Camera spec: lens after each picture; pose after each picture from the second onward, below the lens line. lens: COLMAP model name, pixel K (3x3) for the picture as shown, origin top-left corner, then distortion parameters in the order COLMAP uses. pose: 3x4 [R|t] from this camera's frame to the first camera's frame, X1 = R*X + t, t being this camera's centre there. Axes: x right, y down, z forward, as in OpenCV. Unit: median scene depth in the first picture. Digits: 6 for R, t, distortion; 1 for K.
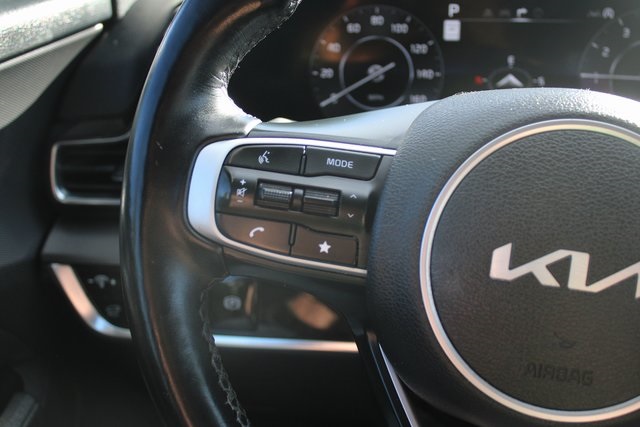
lens RADIAL K [[770.6, 0, 325.1], [0, 770.6, 211.0], [0, 0, 1]] dist [-0.069931, 0.000000]
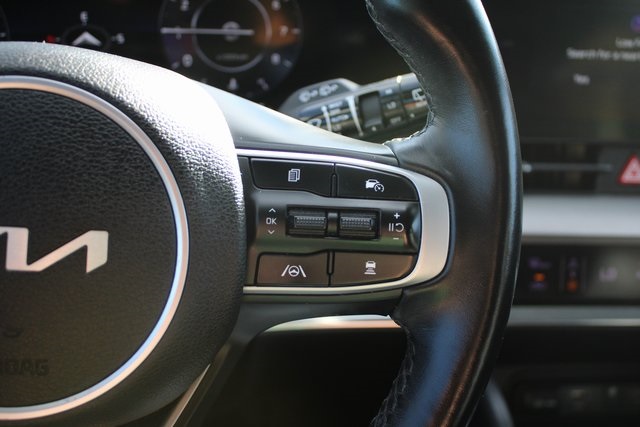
lens RADIAL K [[770.6, 0, 319.6], [0, 770.6, 213.4], [0, 0, 1]] dist [-0.069931, 0.000000]
pose [[0.944798, -0.092037, 0.314462, 0.381529], [0.076836, 0.995211, 0.060426, 0.011034], [-0.318518, -0.032928, 0.947345, 0.056953]]
